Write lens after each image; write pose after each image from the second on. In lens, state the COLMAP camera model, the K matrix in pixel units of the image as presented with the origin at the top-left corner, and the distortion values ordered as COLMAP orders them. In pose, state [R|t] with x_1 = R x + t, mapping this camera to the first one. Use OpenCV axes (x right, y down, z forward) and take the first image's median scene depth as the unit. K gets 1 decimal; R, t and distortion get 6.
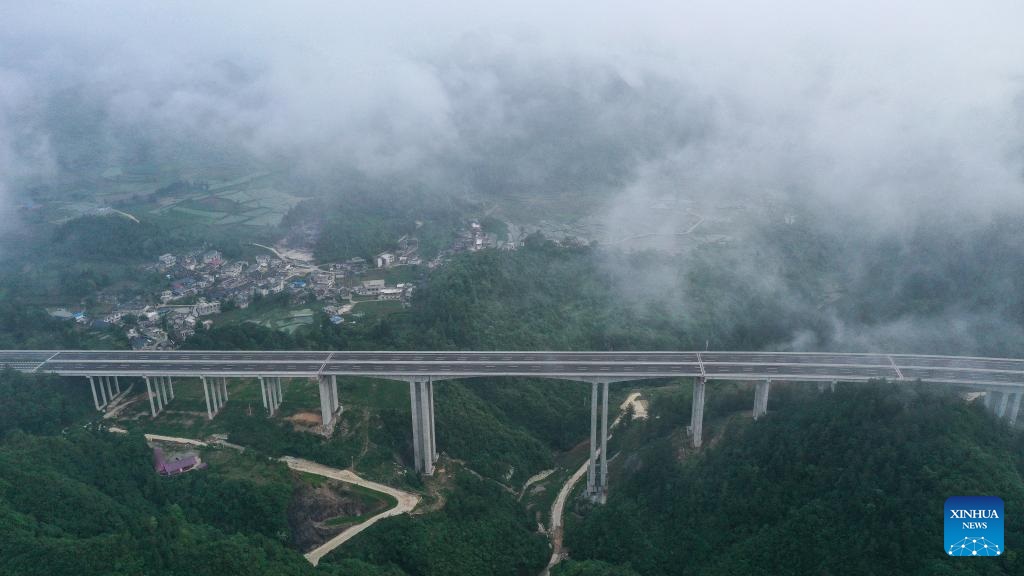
lens RADIAL K [[783.9, 0, 512.4], [0, 783.9, 287.8], [0, 0, 1]] dist [-0.006509, -0.001276]
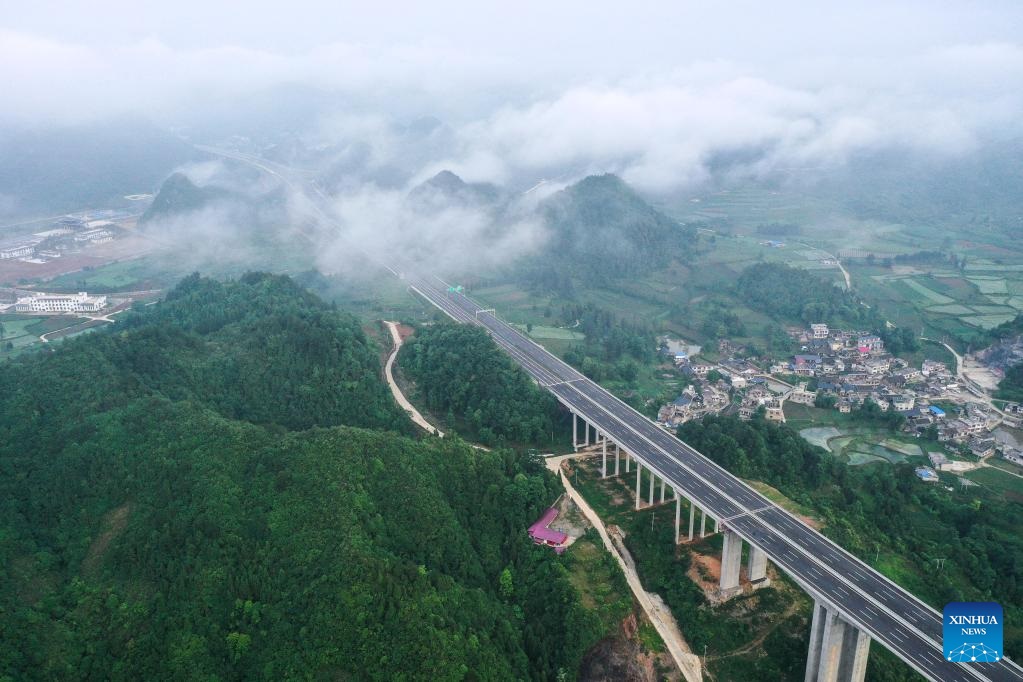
lens RADIAL K [[799.7, 0, 512.4], [0, 799.7, 340.3], [0, 0, 1]] dist [-0.008246, -0.004823]
pose [[0.472790, 0.297901, -0.829292, 0.160509], [-0.300497, 0.939214, 0.166070, -0.080148], [0.828354, 0.170683, 0.533569, 0.273114]]
